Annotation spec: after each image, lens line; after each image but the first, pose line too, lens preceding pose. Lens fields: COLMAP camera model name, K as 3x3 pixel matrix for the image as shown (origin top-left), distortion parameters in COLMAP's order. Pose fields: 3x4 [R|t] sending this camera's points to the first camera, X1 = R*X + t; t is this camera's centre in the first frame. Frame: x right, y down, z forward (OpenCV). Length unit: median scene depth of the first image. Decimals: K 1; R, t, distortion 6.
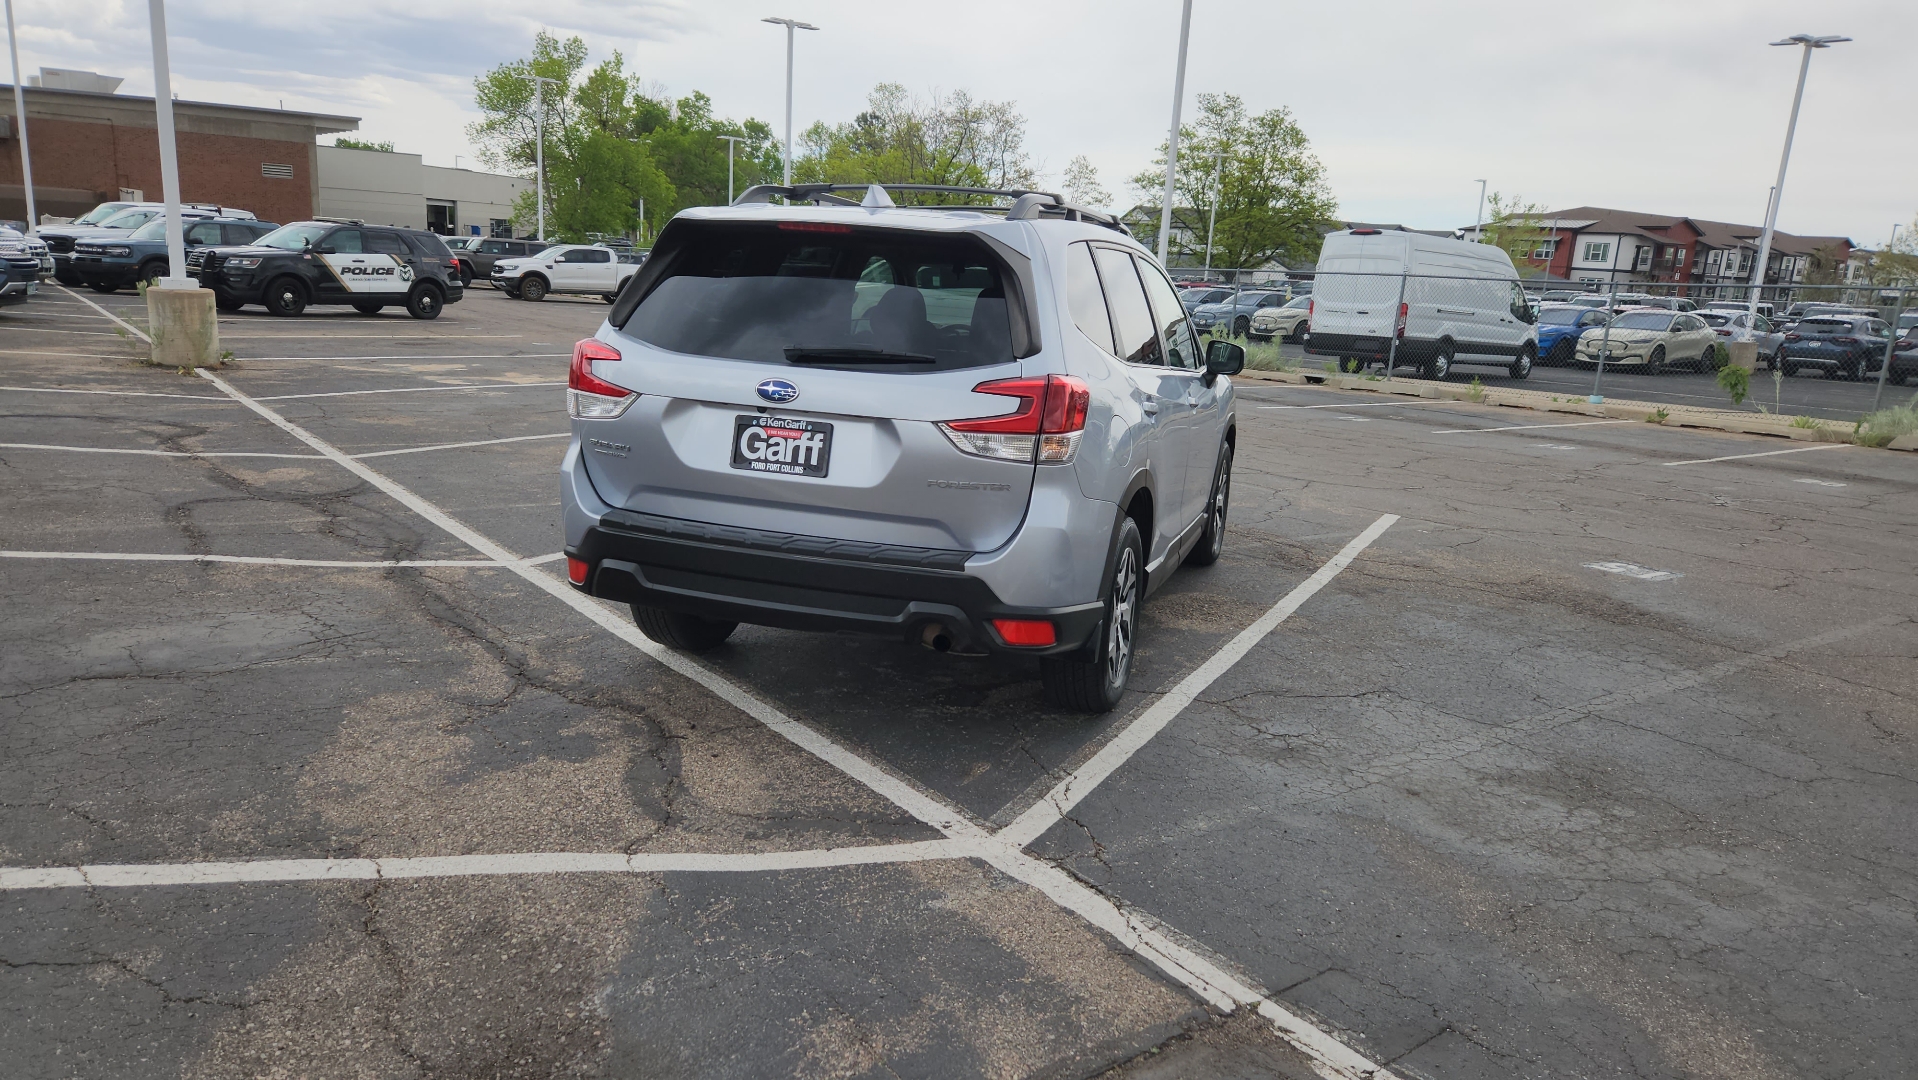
lens RADIAL K [[1281.0, 0, 945.3], [0, 1281.0, 544.8], [0, 0, 1]] dist [0.073293, -0.059849]
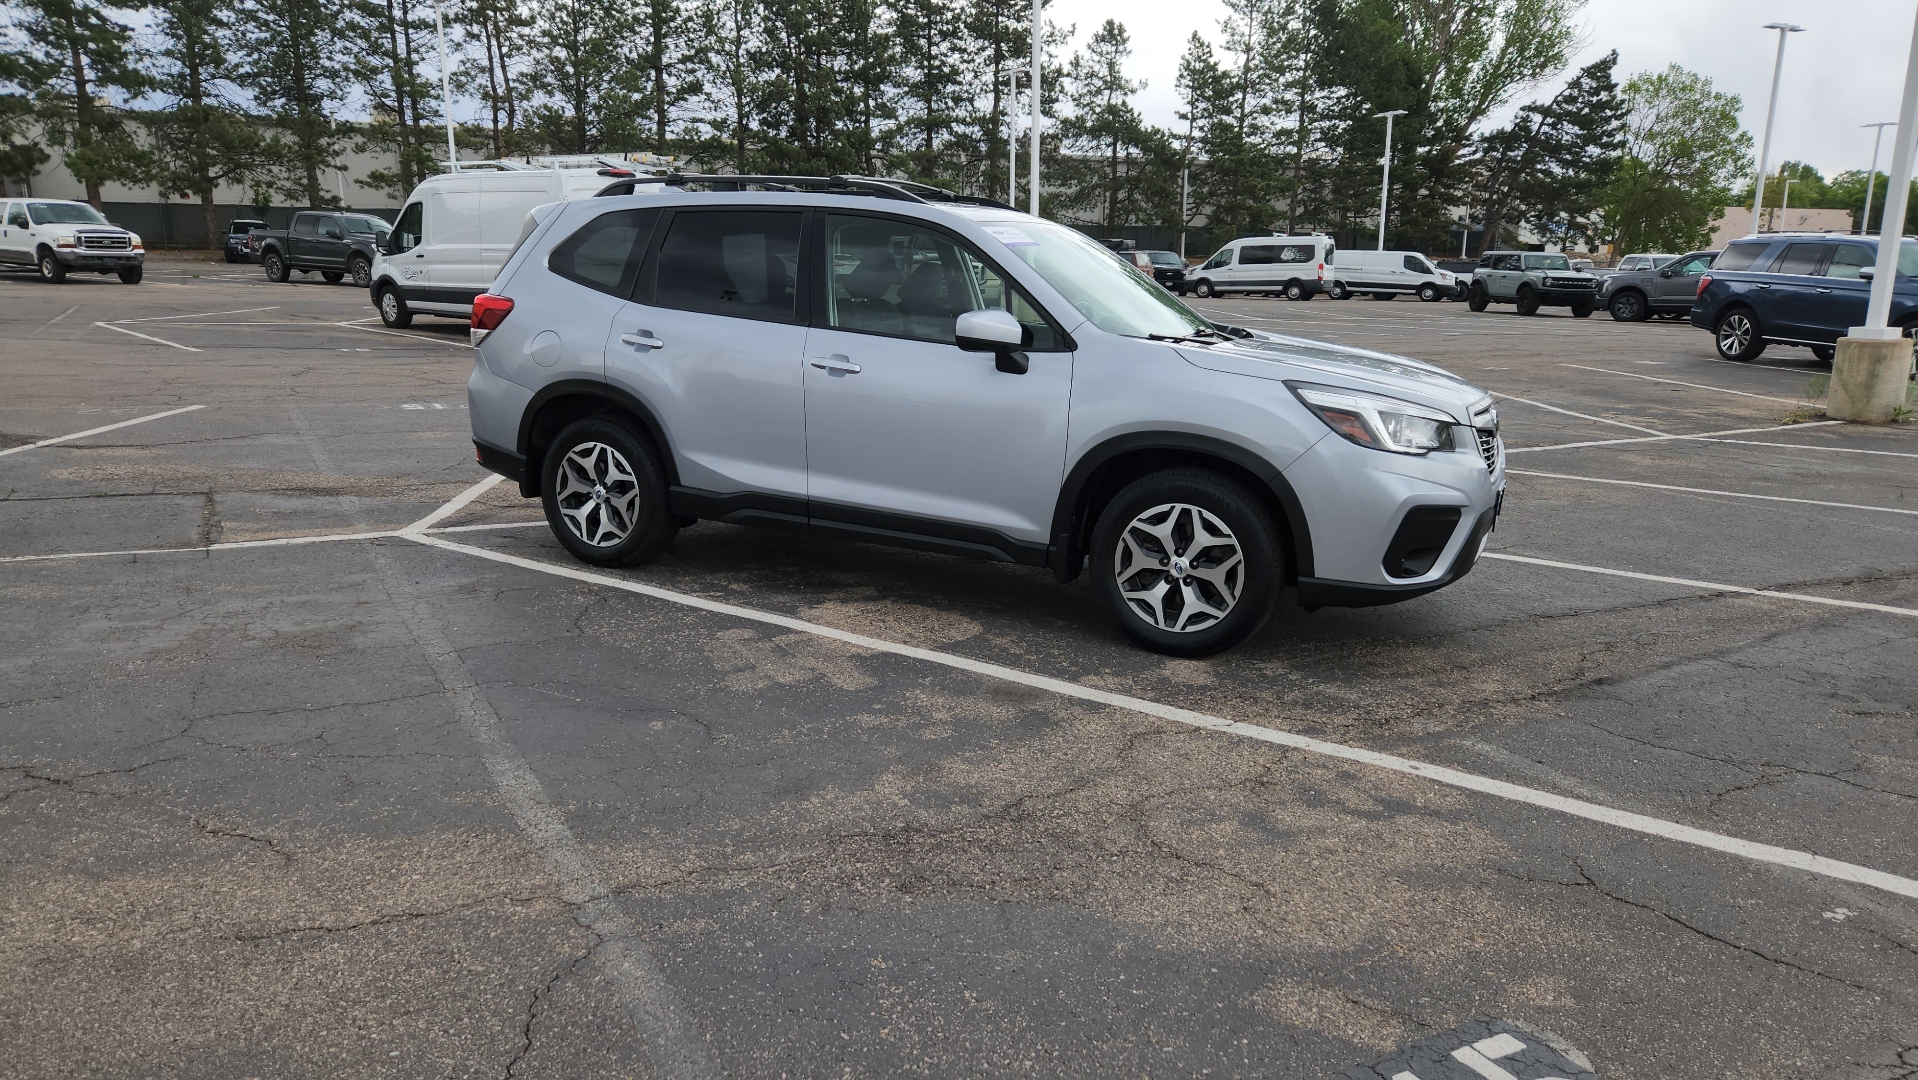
lens RADIAL K [[1281.0, 0, 926.1], [0, 1281.0, 552.6], [0, 0, 1]] dist [0.073293, -0.059849]
pose [[-0.137236, 0.157839, -0.977882, 1.104547], [-0.231097, 0.954877, 0.186558, -0.167873], [0.963203, 0.251588, -0.094568, 1.172927]]
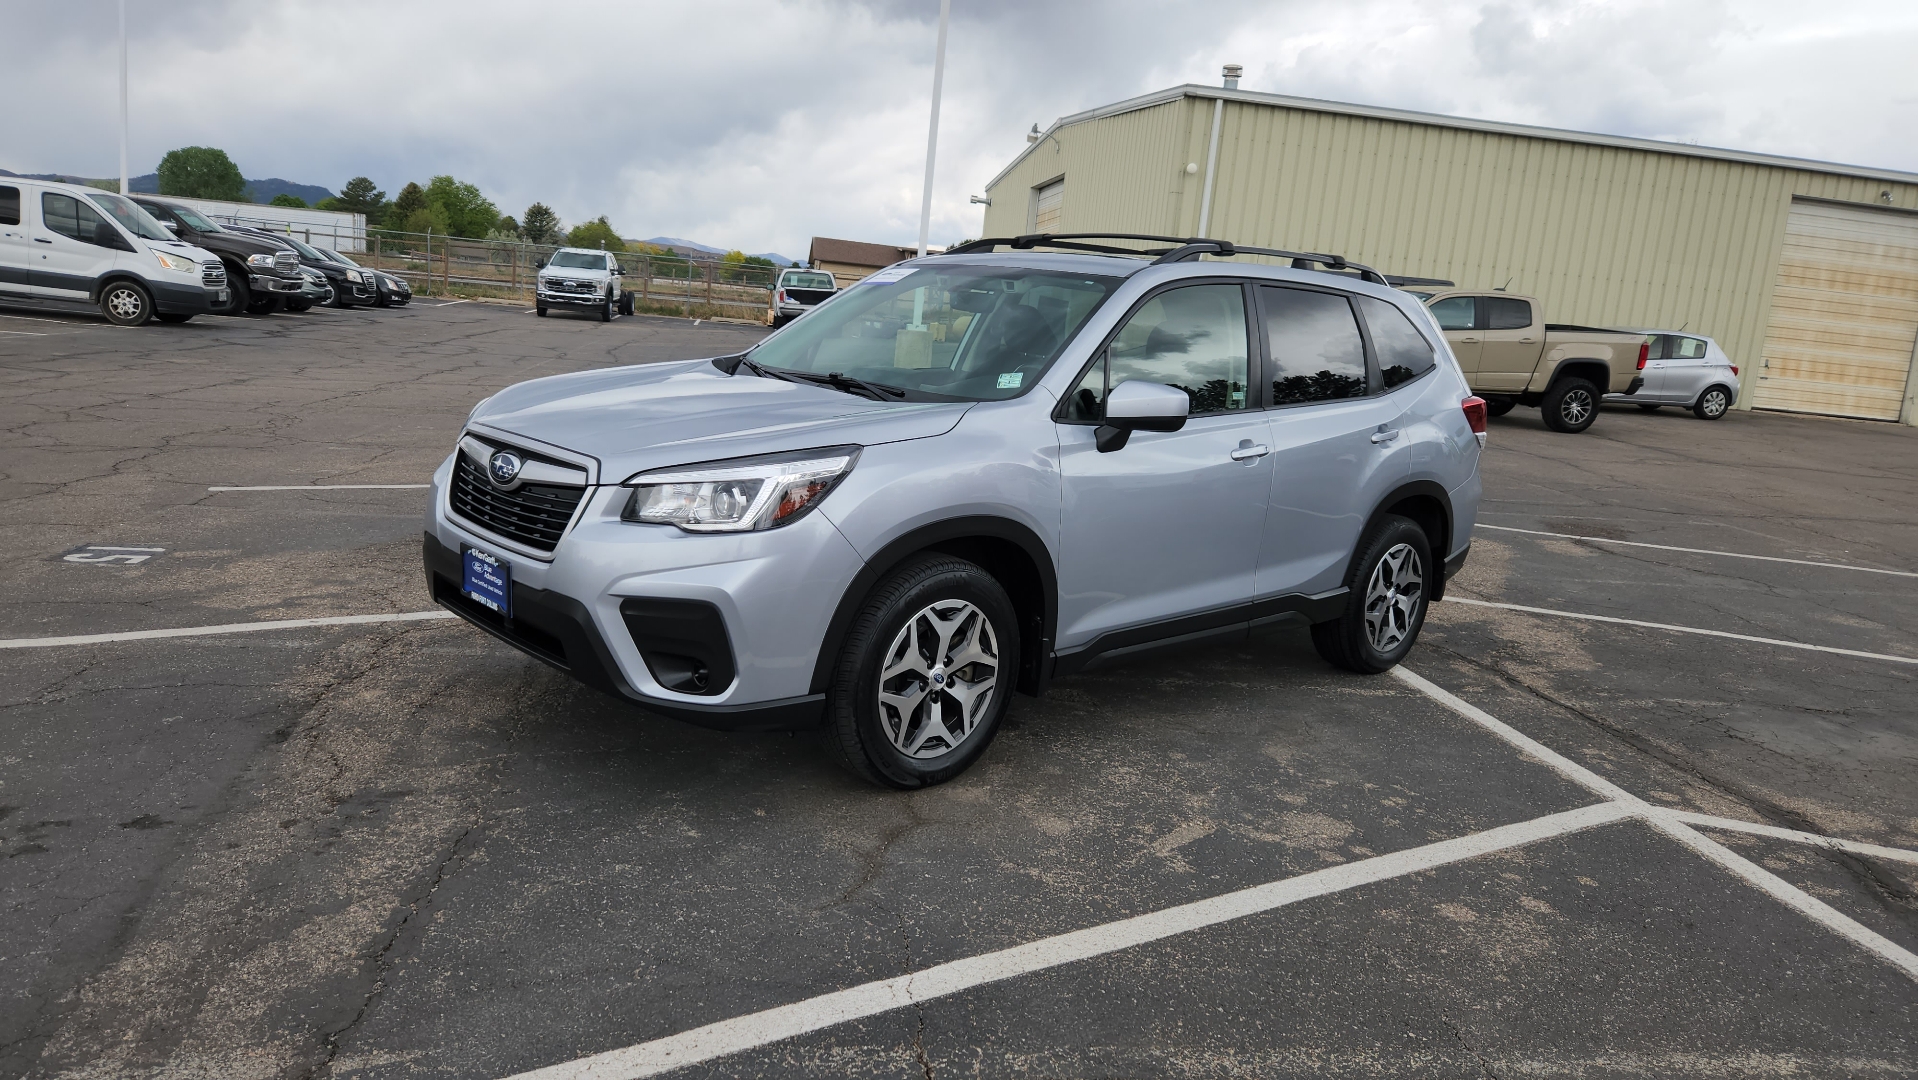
lens RADIAL K [[1279.4, 0, 933.0], [0, 1279.4, 535.7], [0, 0, 1]] dist [0.072756, -0.059099]
pose [[-0.870824, -0.211937, 0.443564, -0.312391], [-0.035184, 0.926851, 0.373778, -0.397989], [-0.490334, 0.309888, -0.814580, 1.876247]]
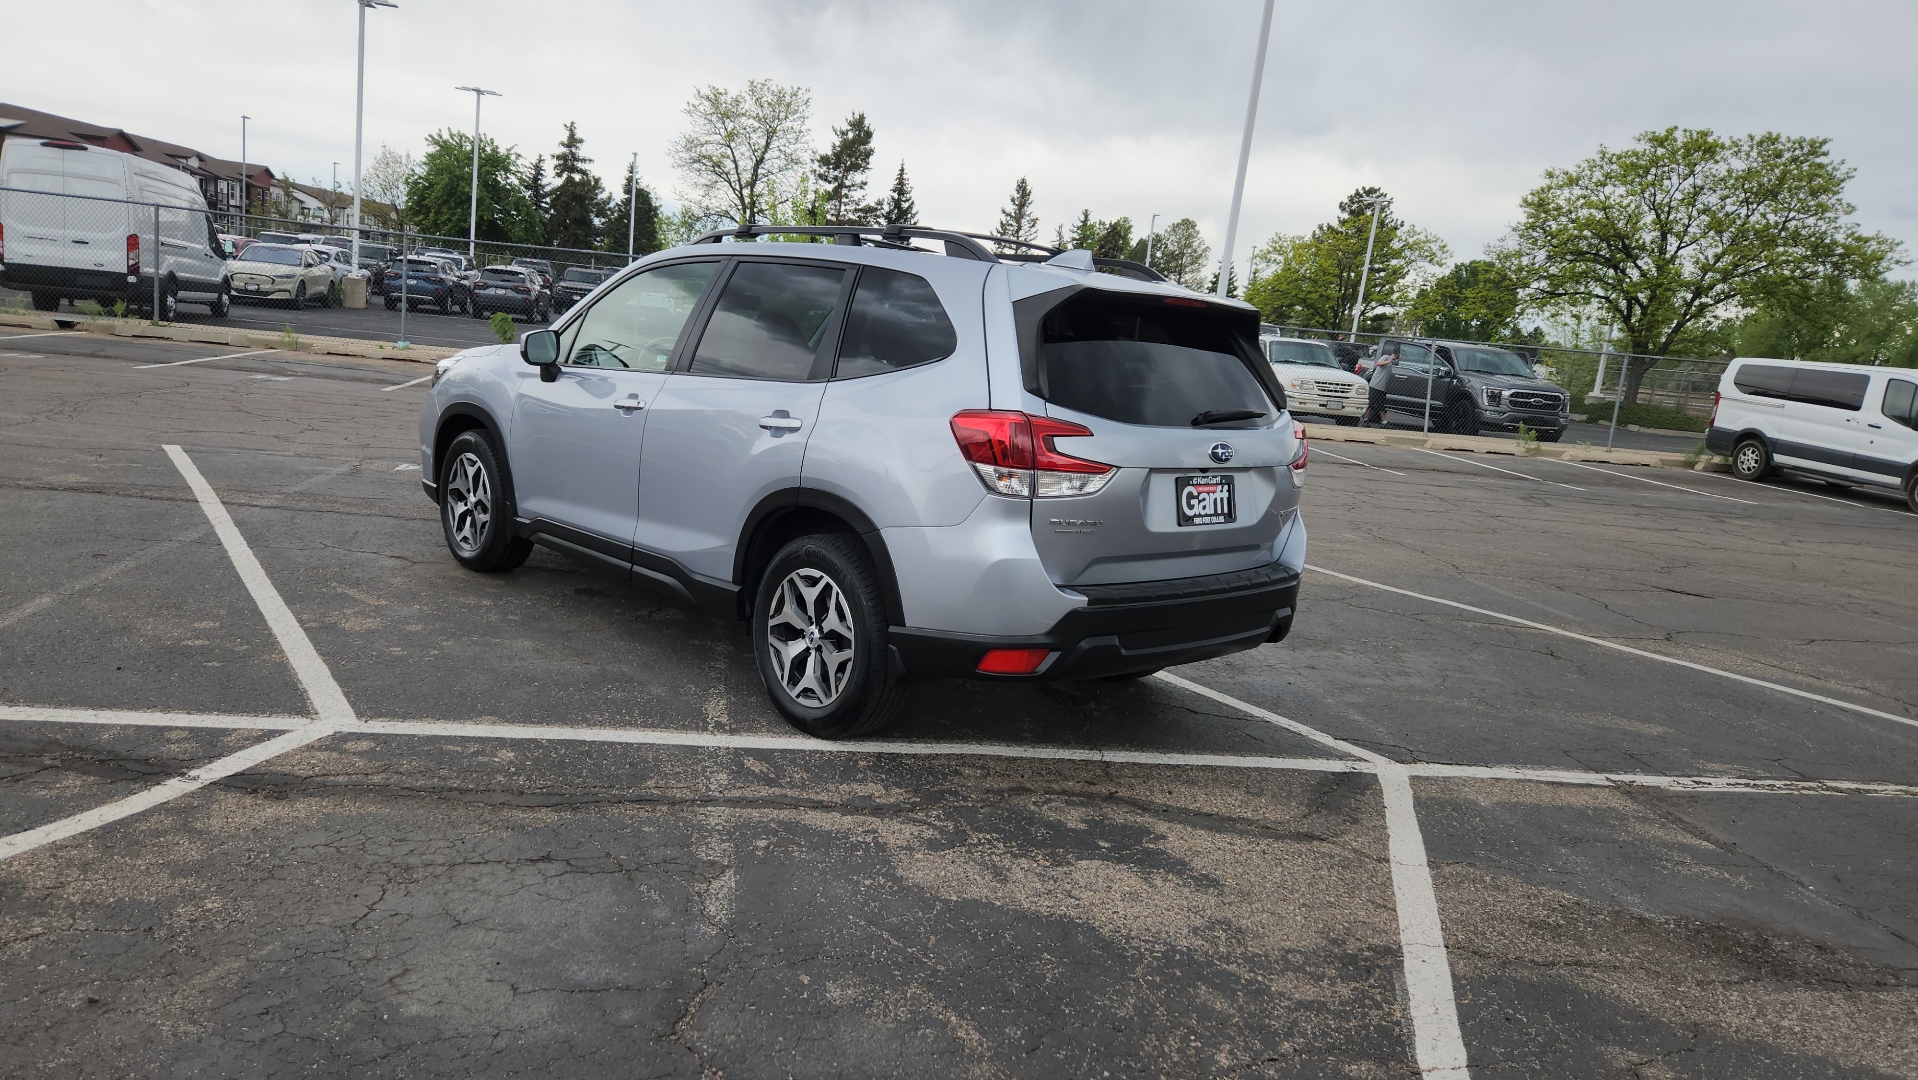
lens RADIAL K [[1281.0, 0, 924.3], [0, 1281.0, 550.7], [0, 0, 1]] dist [0.073293, -0.059849]
pose [[0.475179, -0.166712, 0.863952, -0.828272], [0.108233, 0.985505, 0.130638, -0.140517], [-0.873207, 0.031432, 0.486334, 0.456424]]
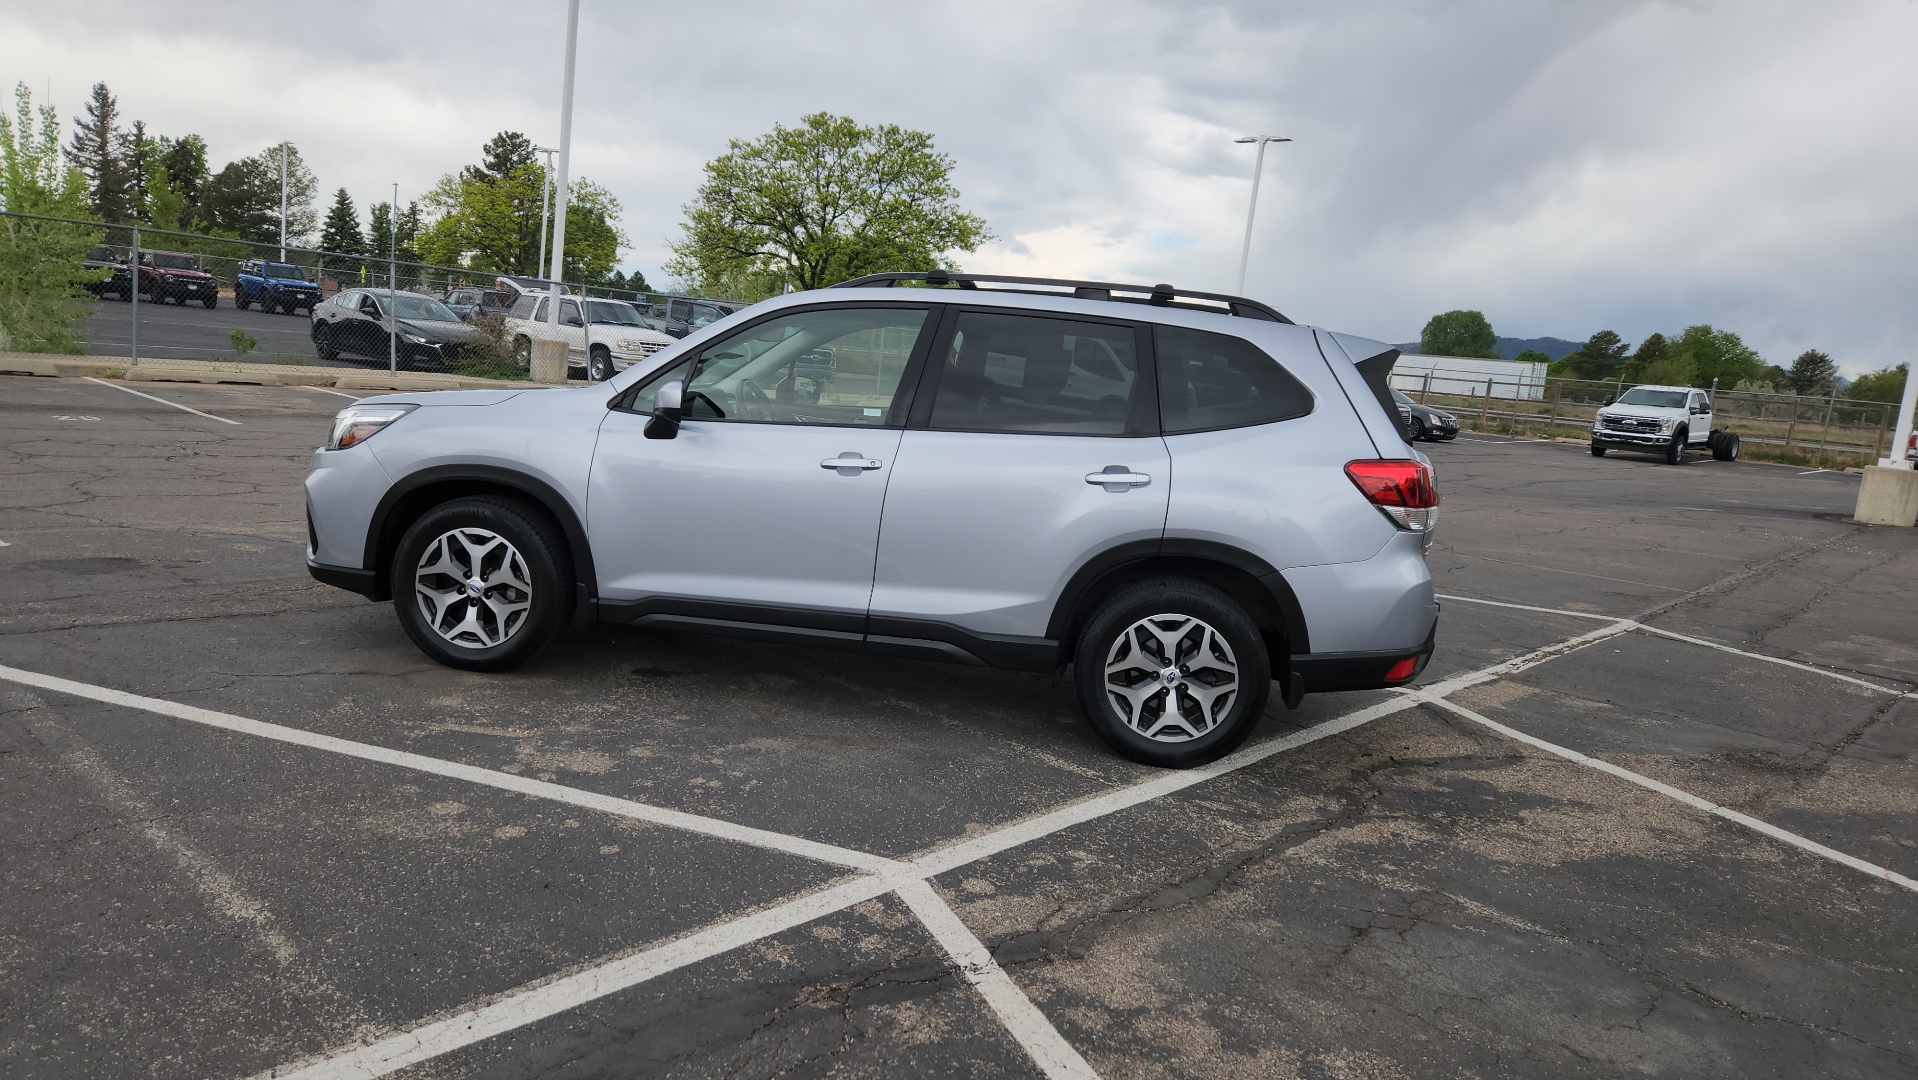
lens RADIAL K [[1279.4, 0, 933.3], [0, 1279.4, 530.3], [0, 0, 1]] dist [0.072756, -0.059099]
pose [[-0.172673, -0.211908, 0.961914, -0.948401], [0.097171, 0.968155, 0.230726, -0.294137], [-0.980174, 0.133311, -0.146583, 1.163992]]
